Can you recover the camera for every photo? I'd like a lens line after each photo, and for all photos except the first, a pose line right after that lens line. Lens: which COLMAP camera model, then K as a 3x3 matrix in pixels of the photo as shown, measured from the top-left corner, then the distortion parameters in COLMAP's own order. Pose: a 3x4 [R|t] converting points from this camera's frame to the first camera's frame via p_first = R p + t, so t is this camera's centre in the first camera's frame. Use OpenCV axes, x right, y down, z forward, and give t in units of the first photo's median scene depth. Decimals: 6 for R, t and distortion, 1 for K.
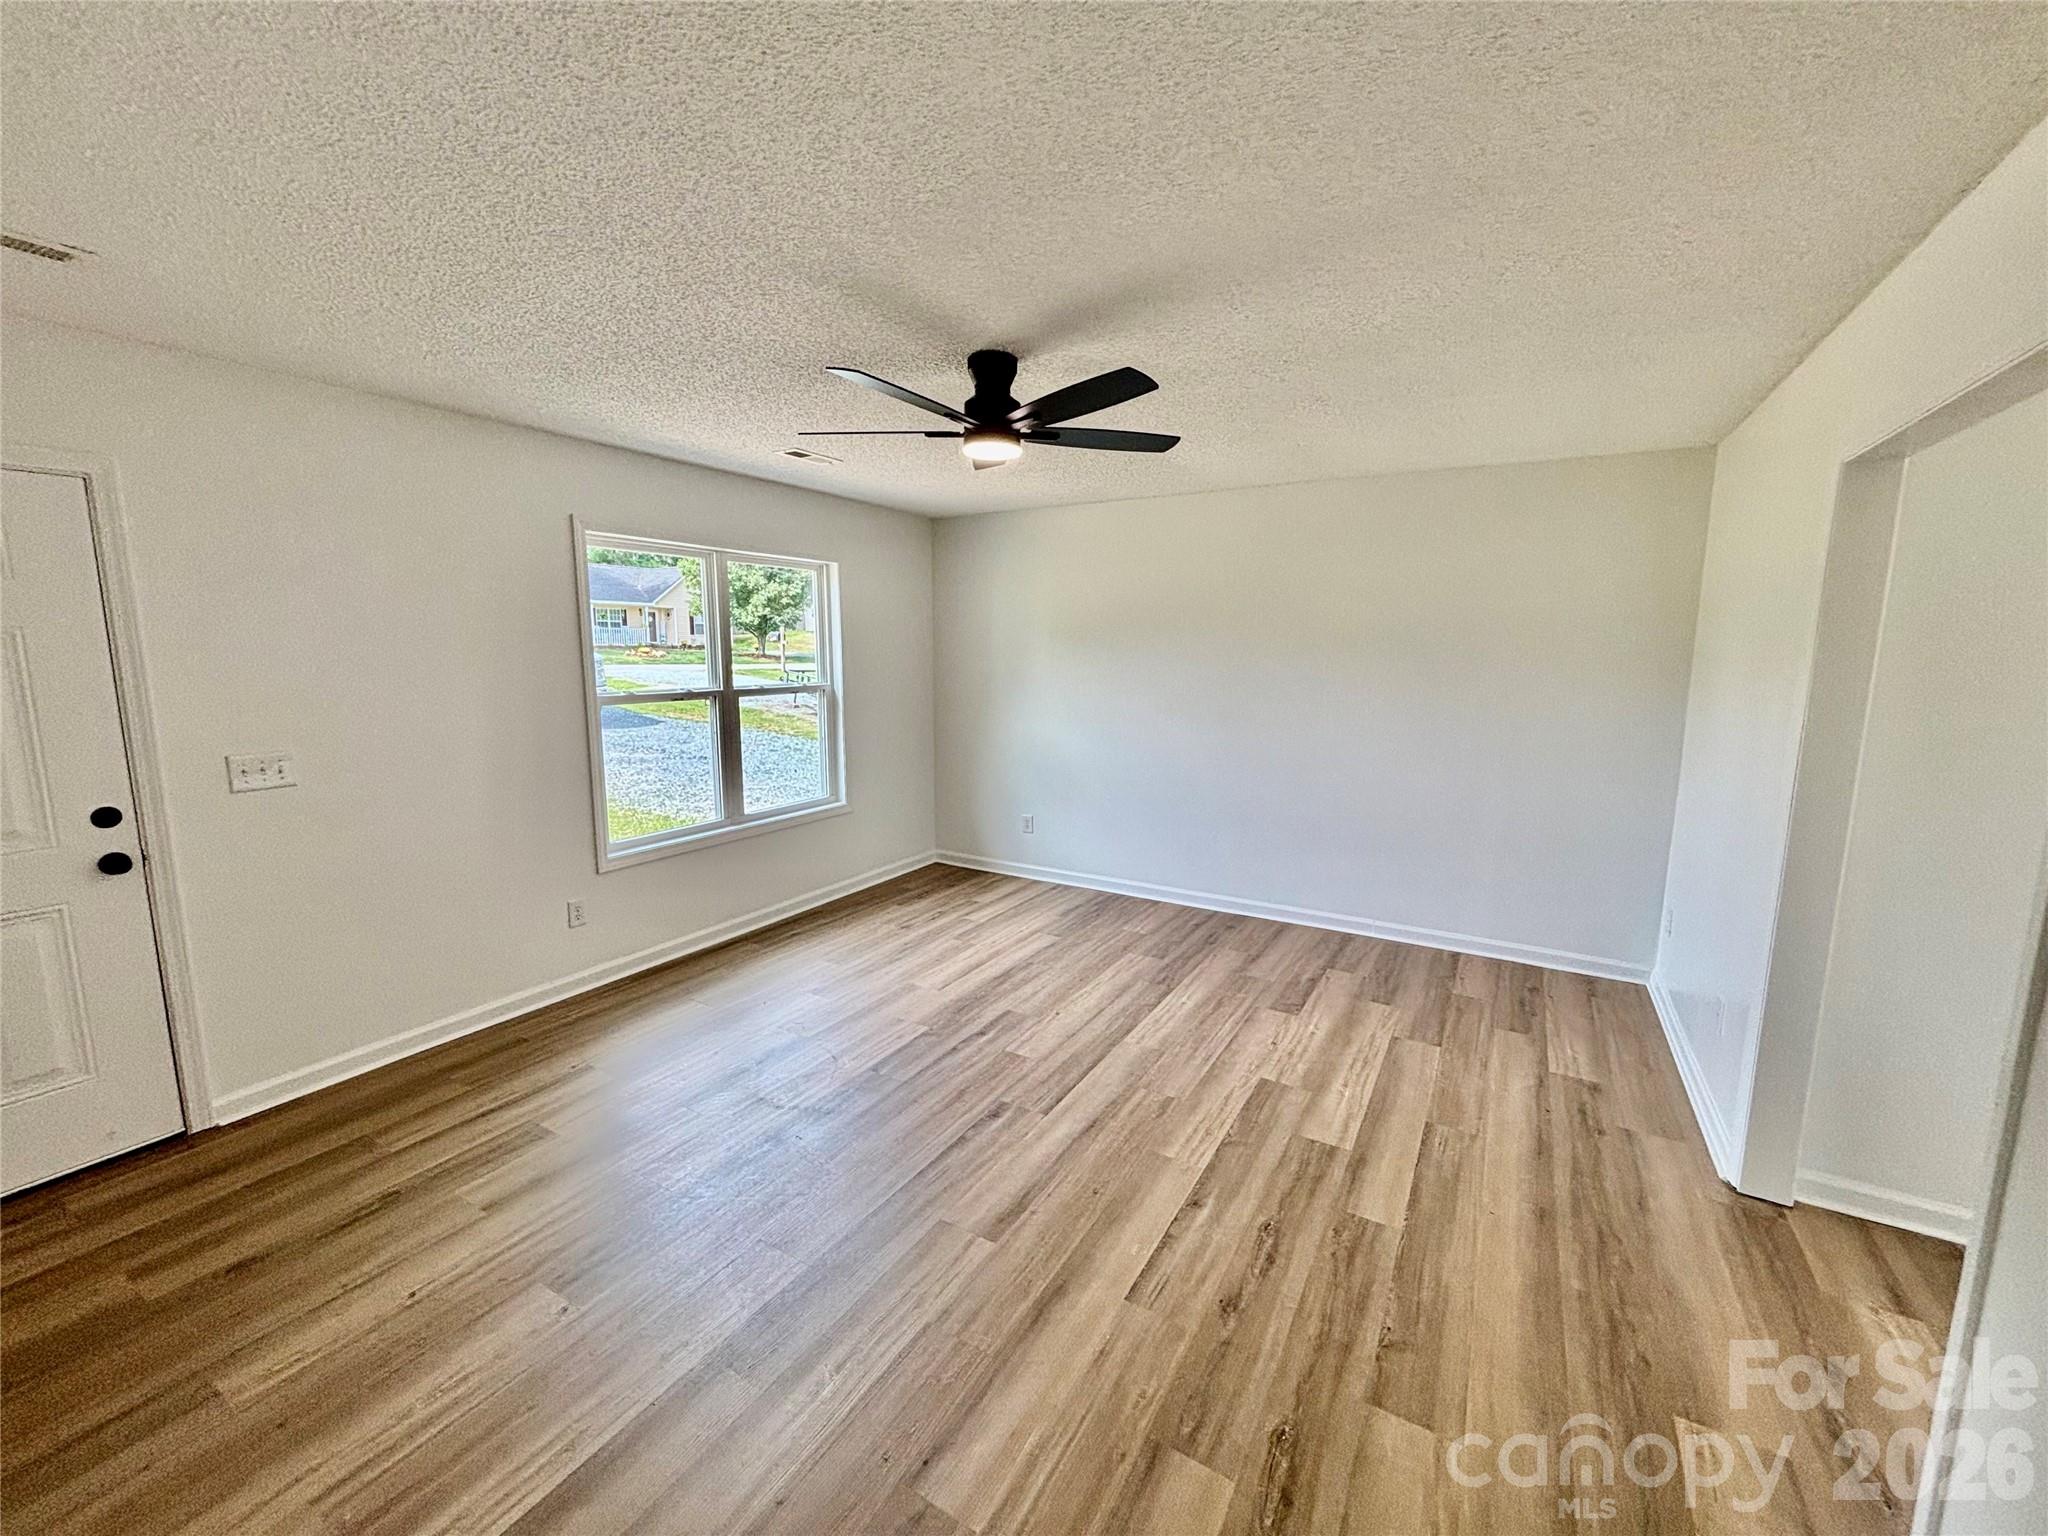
lens RADIAL K [[818.9, 0, 1024.7], [0, 818.9, 763.1], [0, 0, 1]] dist [0.008005, 0.000871]
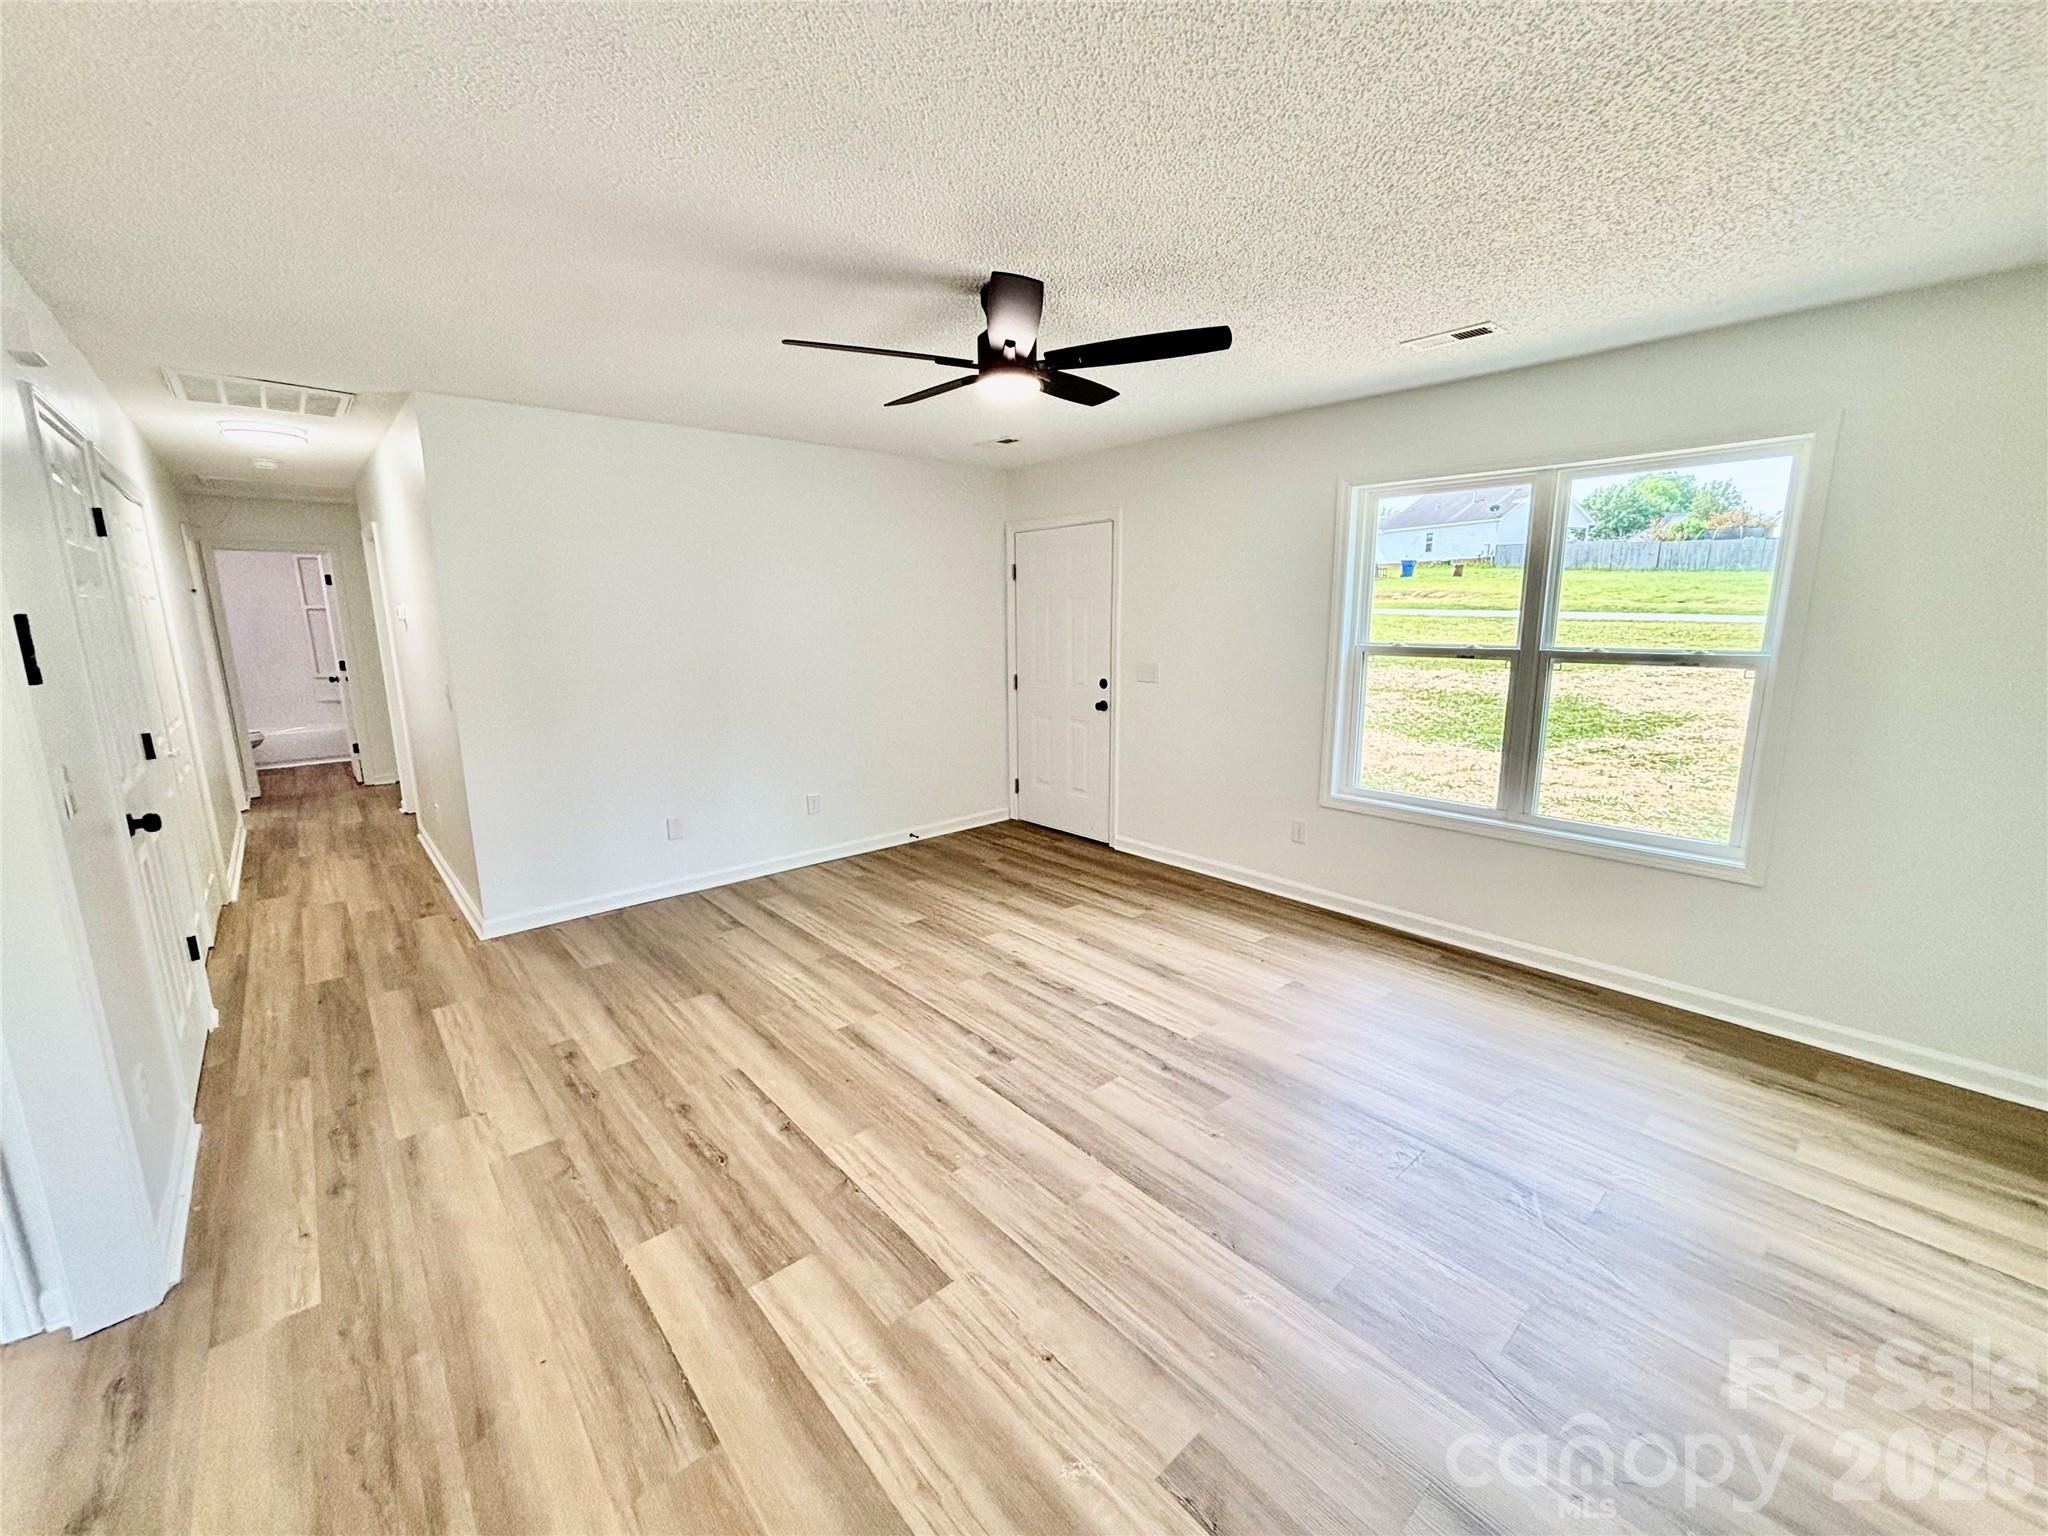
lens RADIAL K [[818.9, 0, 1032.1], [0, 818.9, 768.5], [0, 0, 1]] dist [0.008005, 0.000871]
pose [[-0.286526, 0.184840, -0.940073, 0.900274], [-0.130093, 0.964619, 0.229317, -0.169753], [0.949199, 0.188002, -0.252342, 1.299714]]
